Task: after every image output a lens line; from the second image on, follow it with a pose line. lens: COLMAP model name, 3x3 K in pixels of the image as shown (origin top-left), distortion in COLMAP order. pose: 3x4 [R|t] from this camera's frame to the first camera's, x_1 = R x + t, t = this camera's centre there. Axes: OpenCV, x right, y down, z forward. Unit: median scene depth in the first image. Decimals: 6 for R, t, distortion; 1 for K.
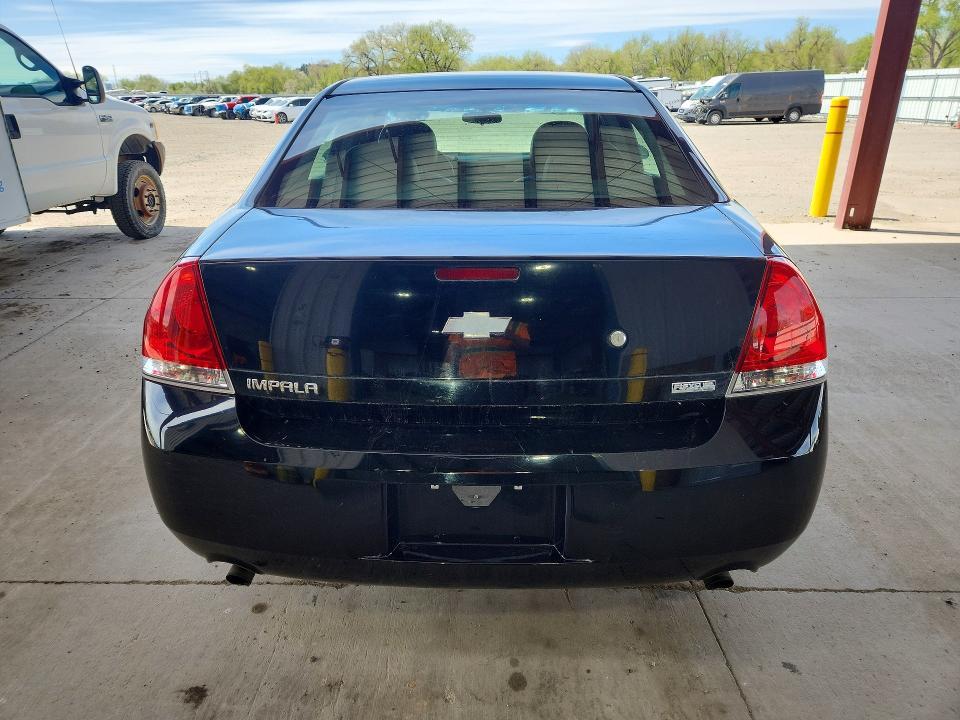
lens RADIAL K [[647.6, 0, 473.9], [0, 647.6, 363.7], [0, 0, 1]] dist [0.029747, -0.021336]
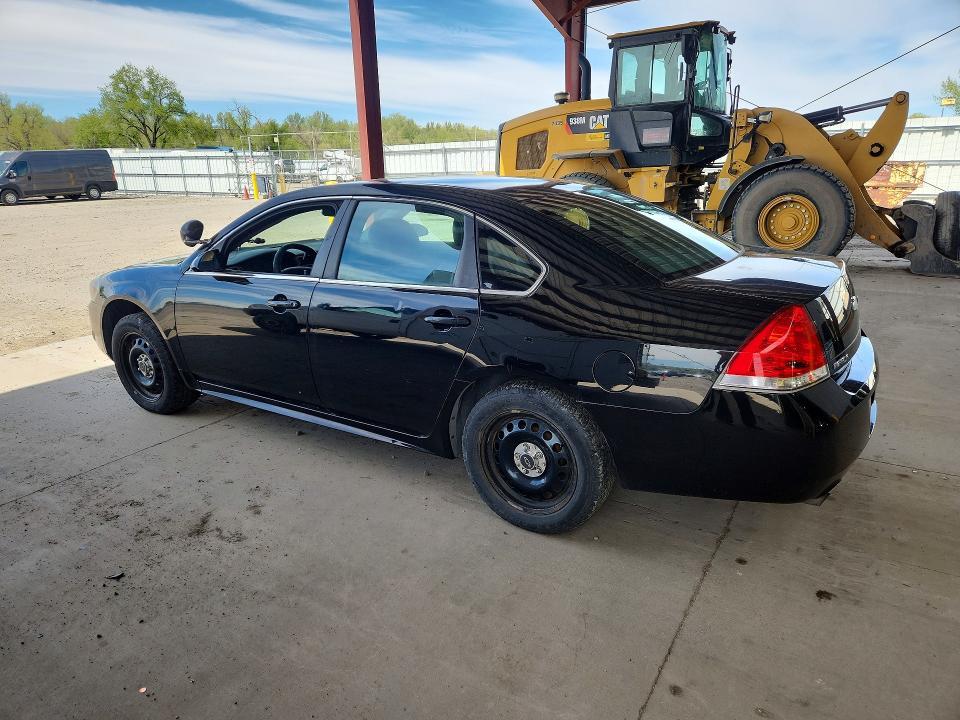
lens RADIAL K [[647.6, 0, 477.8], [0, 647.6, 357.9], [0, 0, 1]] dist [0.029747, -0.021336]
pose [[0.505074, -0.247230, 0.826909, -0.102780], [0.336496, 0.938684, 0.075118, -0.019840], [-0.794777, 0.240312, 0.557297, 0.036132]]
